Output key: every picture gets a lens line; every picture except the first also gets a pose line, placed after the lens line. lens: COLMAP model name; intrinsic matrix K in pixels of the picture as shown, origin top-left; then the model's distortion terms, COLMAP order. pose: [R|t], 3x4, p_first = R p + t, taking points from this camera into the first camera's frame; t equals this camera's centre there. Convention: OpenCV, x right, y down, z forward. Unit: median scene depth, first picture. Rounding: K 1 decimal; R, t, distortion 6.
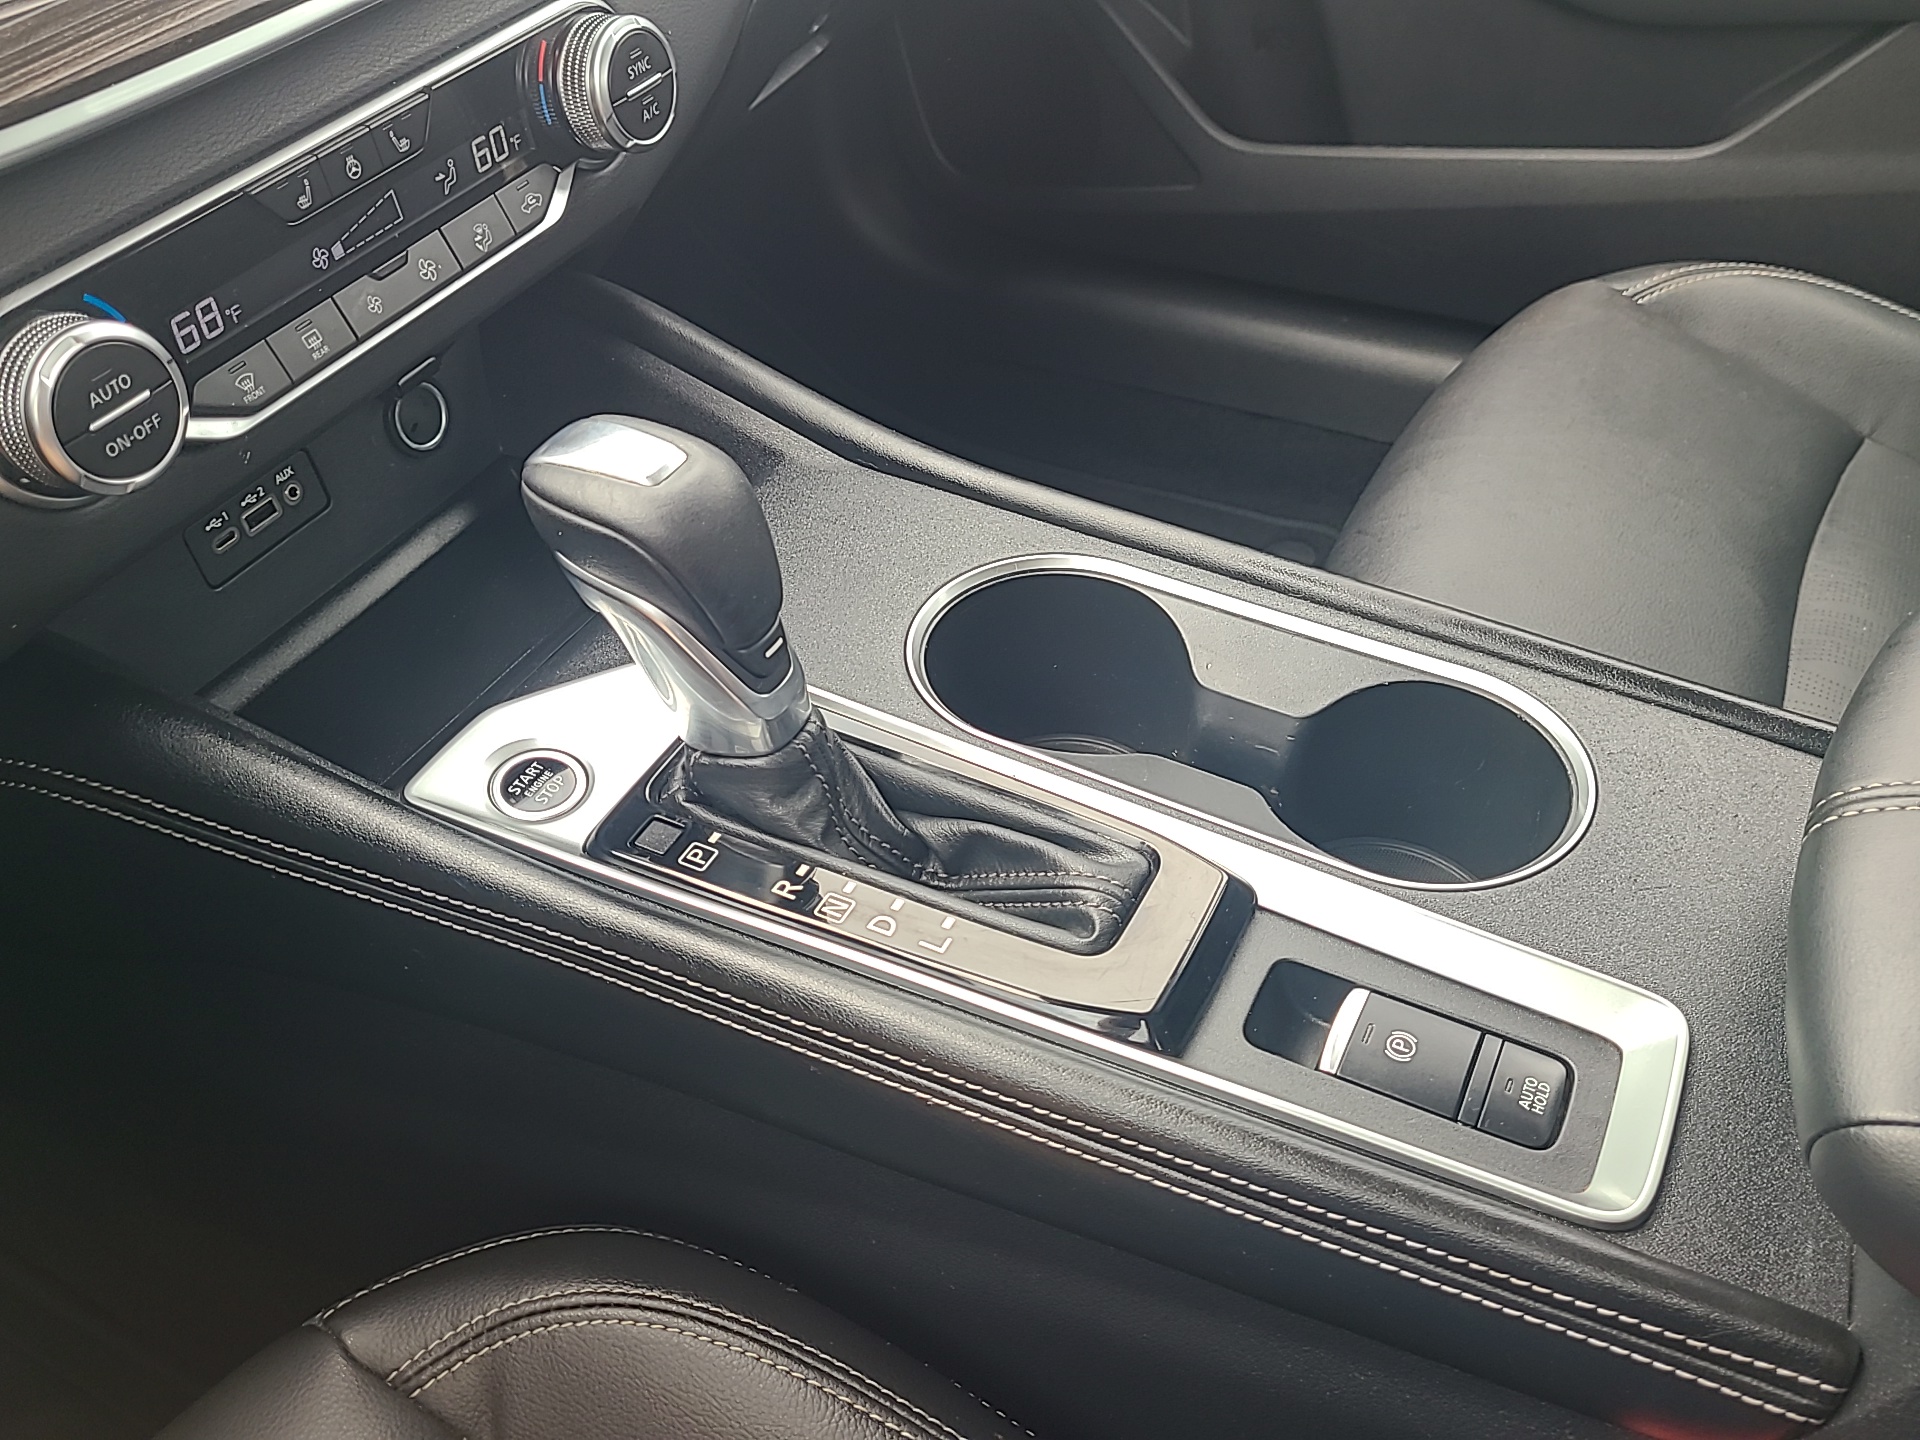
lens RADIAL K [[1674.1, 0, 960.0], [0, 1674.1, 720.0], [0, 0, 1]] dist [0.012409, 0.005837]
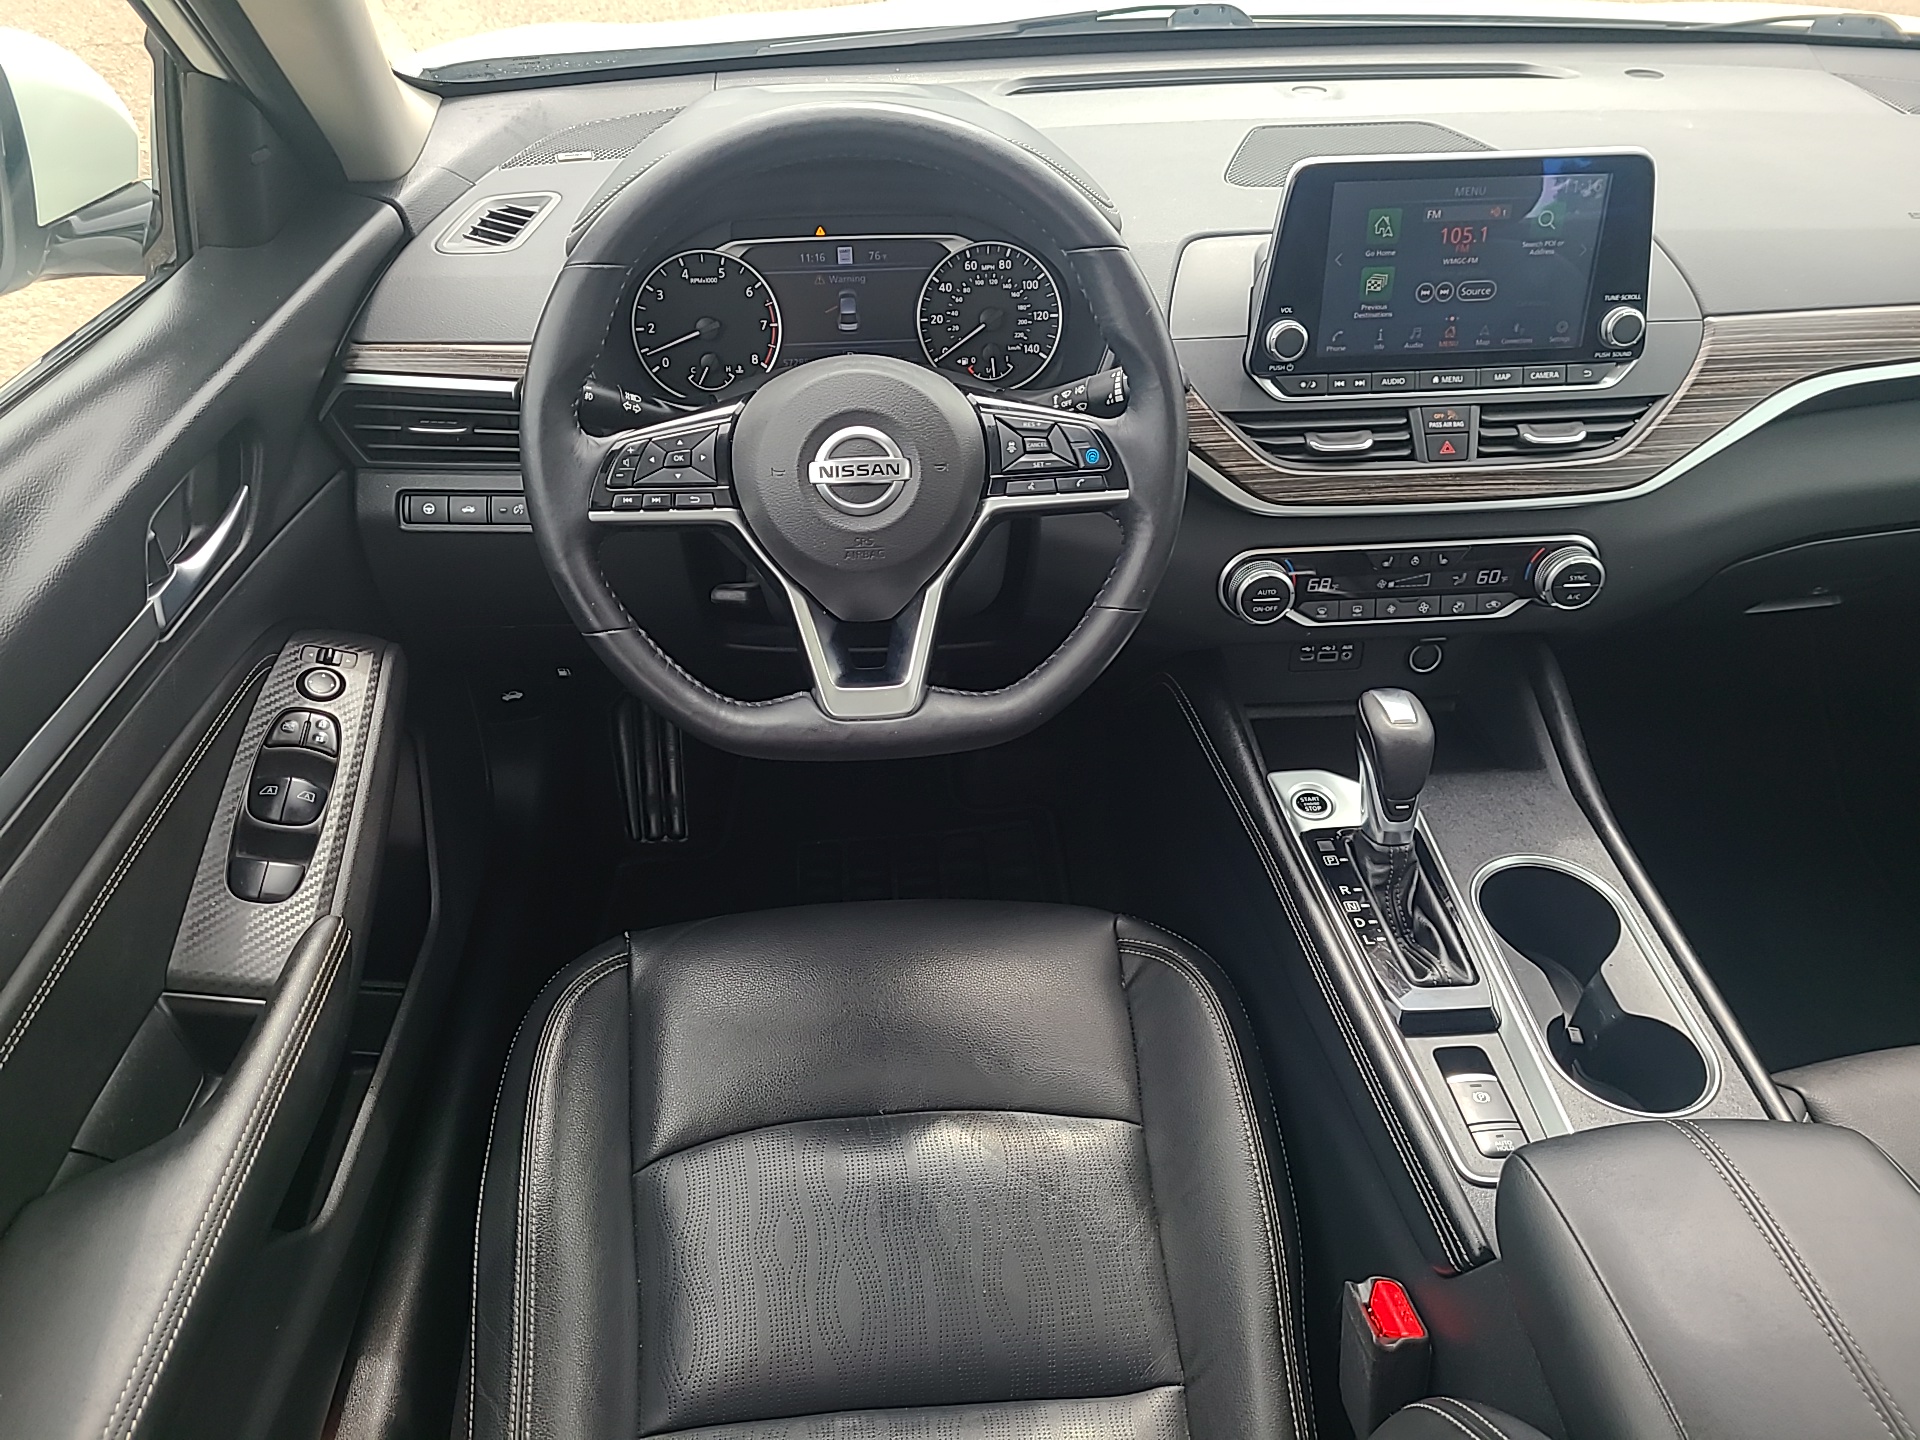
lens RADIAL K [[1423.3, 0, 932.7], [0, 1423.3, 717.6], [0, 0, 1]] dist [0.028248, -0.005451]
pose [[0.529955, 0.536640, -0.656632, 0.752355], [-0.579852, 0.794321, 0.181181, -0.117235], [0.618805, 0.284731, 0.732126, -0.889200]]
